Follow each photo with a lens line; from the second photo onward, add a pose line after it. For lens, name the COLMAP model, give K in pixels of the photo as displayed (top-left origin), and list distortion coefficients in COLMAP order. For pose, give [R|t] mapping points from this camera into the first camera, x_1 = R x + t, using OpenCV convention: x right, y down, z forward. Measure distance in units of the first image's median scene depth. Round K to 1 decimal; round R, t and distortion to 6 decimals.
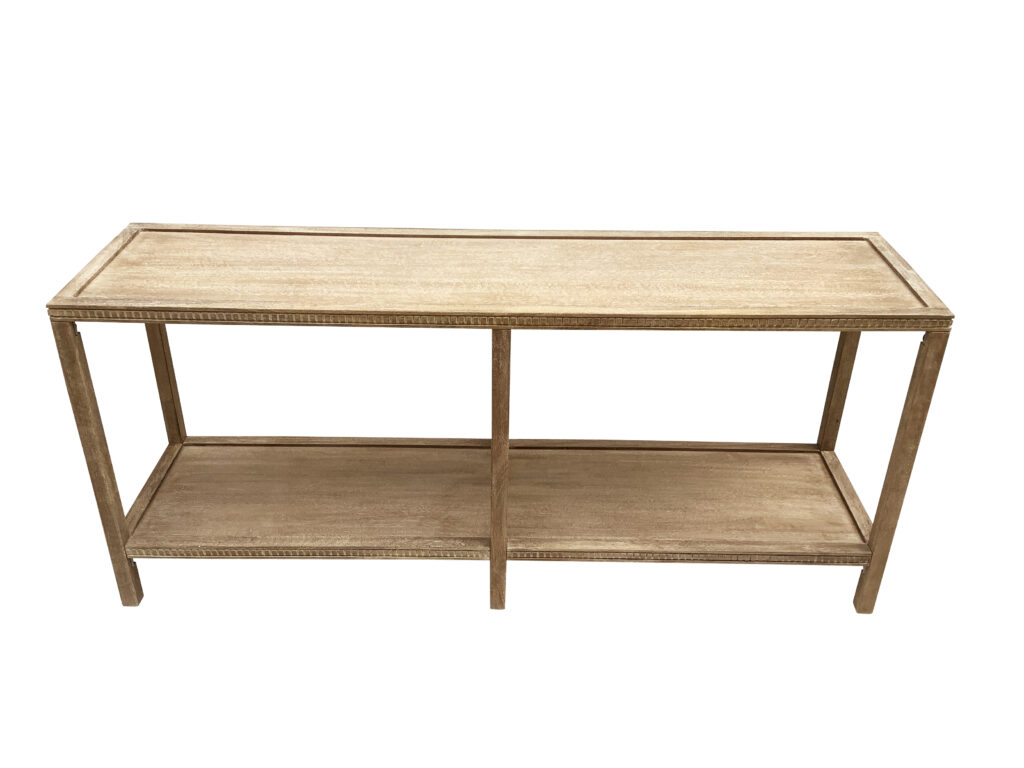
lens RADIAL K [[912.9, 0, 501.6], [0, 912.9, 382.0], [0, 0, 1]] dist [0.056662, 0.001734]
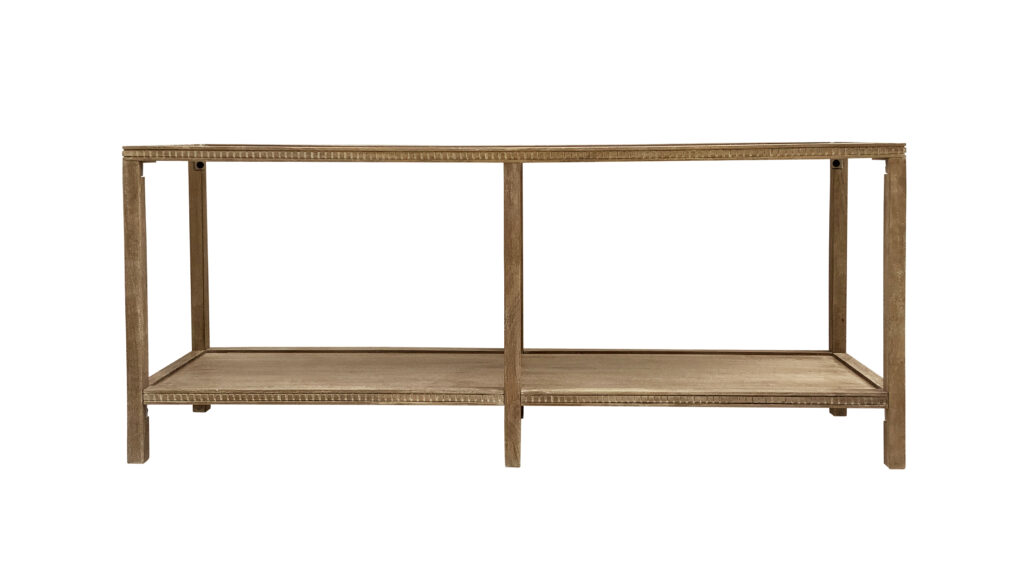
lens RADIAL K [[1092.6, 0, 512.0], [0, 1092.6, 283.5], [0, 0, 1]] dist [0.011755, 0.520668]
pose [[0.999752, -0.016835, -0.014606, 0.015560], [0.007173, 0.863502, -0.504294, 0.683629], [0.021102, 0.504064, 0.863409, -0.095236]]
